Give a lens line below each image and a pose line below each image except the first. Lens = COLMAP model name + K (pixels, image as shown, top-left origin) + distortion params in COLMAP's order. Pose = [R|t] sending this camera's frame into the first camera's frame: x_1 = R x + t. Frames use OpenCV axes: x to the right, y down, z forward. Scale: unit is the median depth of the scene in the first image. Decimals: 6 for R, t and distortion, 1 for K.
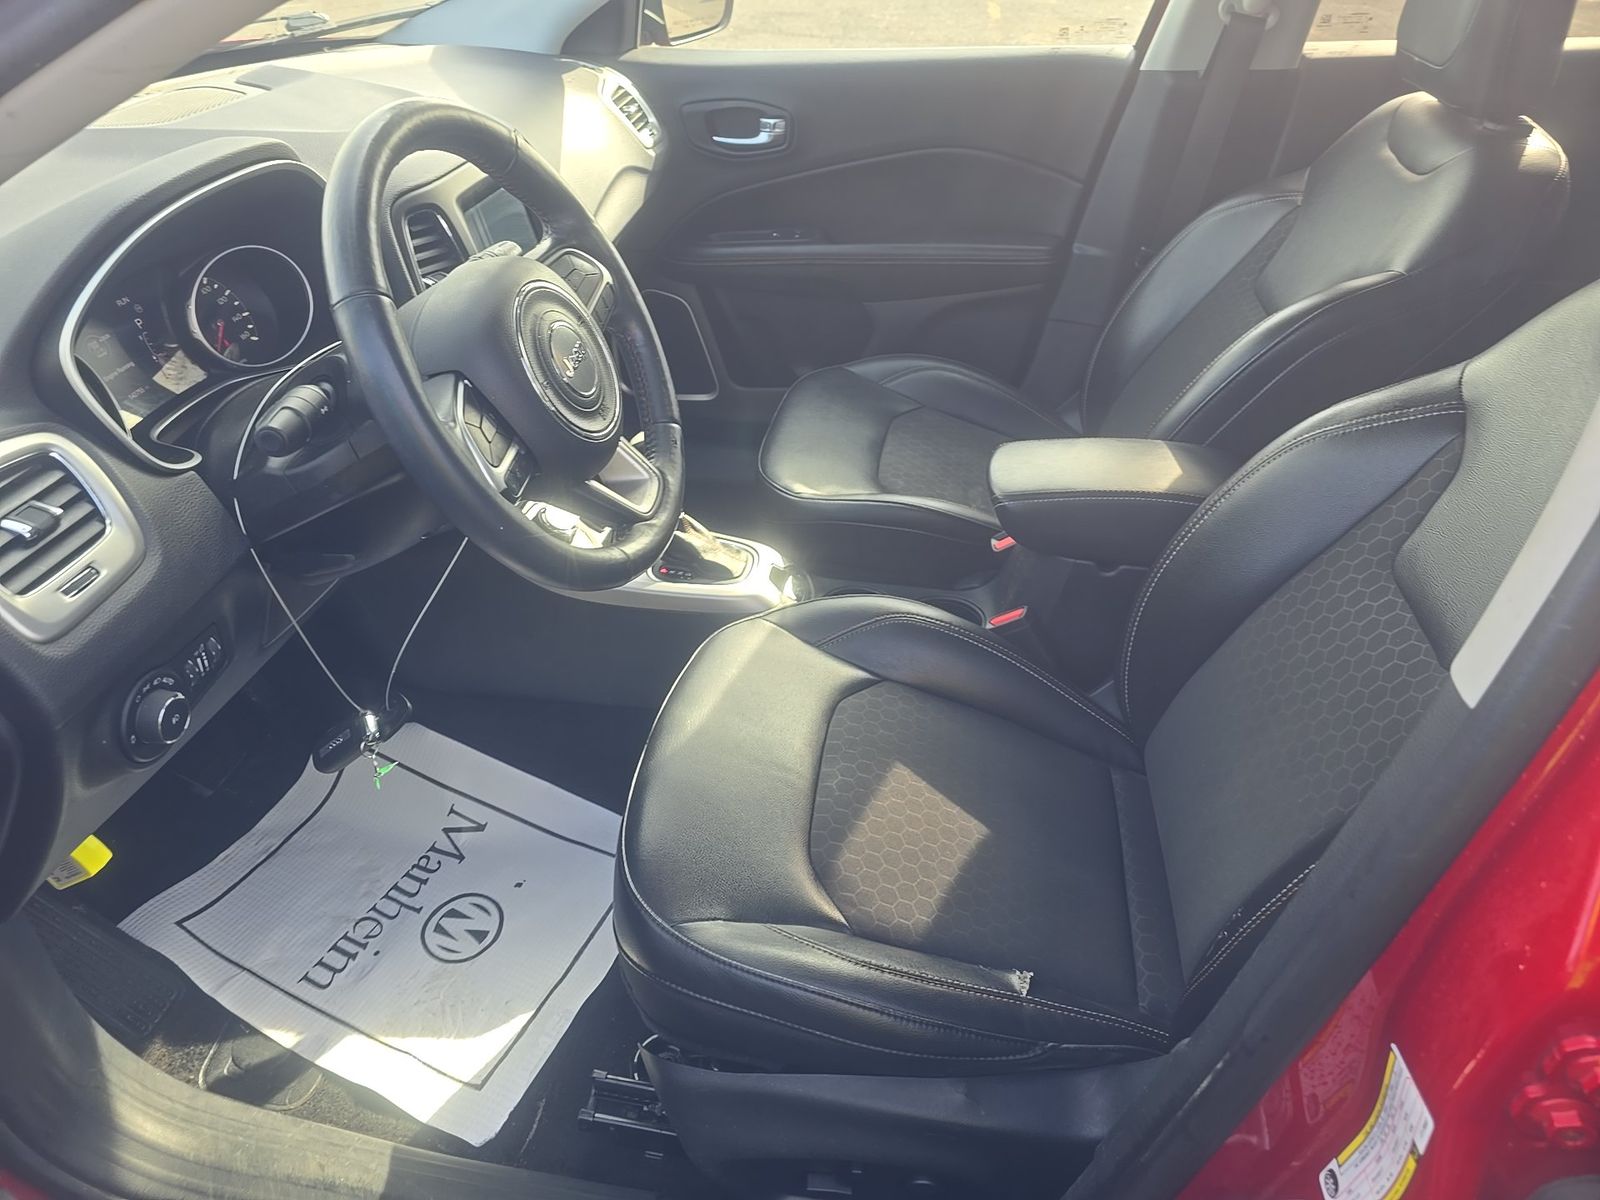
lens RADIAL K [[1084.6, 0, 800.0], [0, 1084.6, 600.0], [0, 0, 1]] dist [0.052811, -0.071506]
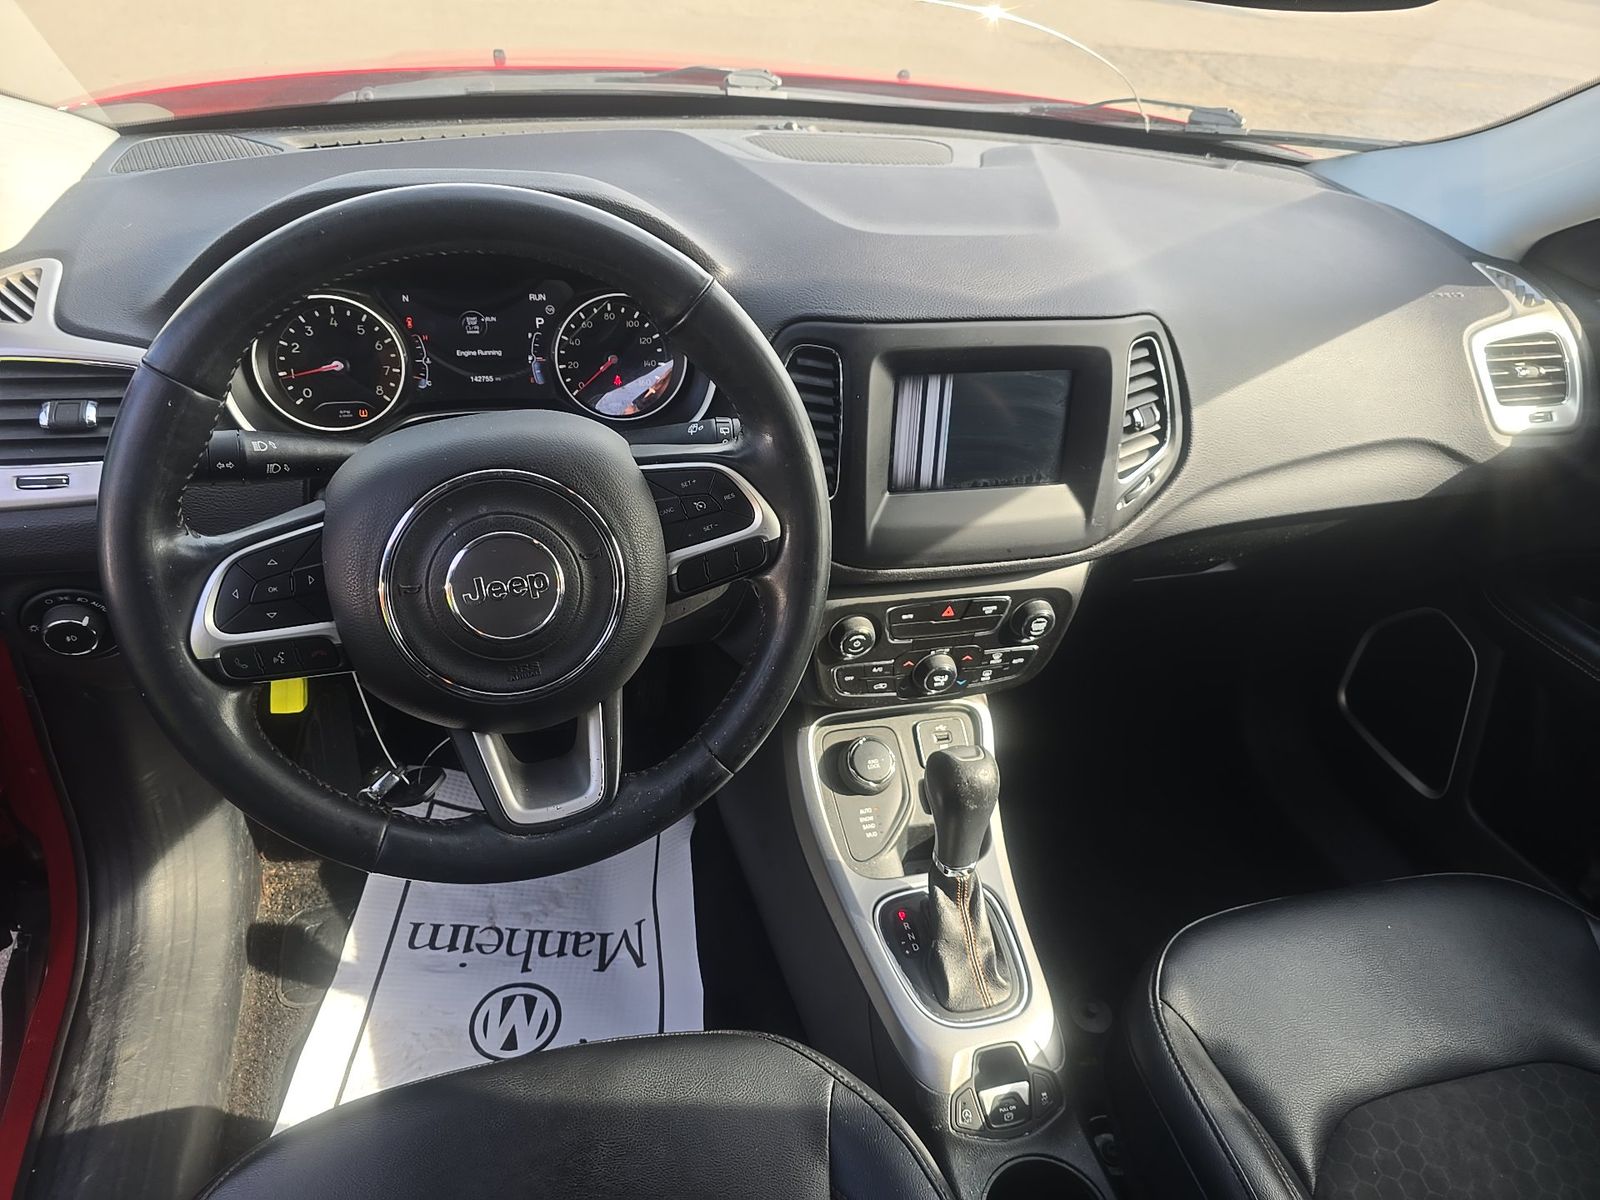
lens RADIAL K [[1084.6, 0, 800.0], [0, 1084.6, 600.0], [0, 0, 1]] dist [0.052811, -0.071506]
pose [[0.421628, 0.556066, -0.716254, 0.246915], [-0.593819, 0.766279, 0.245347, -0.331990], [0.685280, 0.321880, 0.653287, 0.456417]]
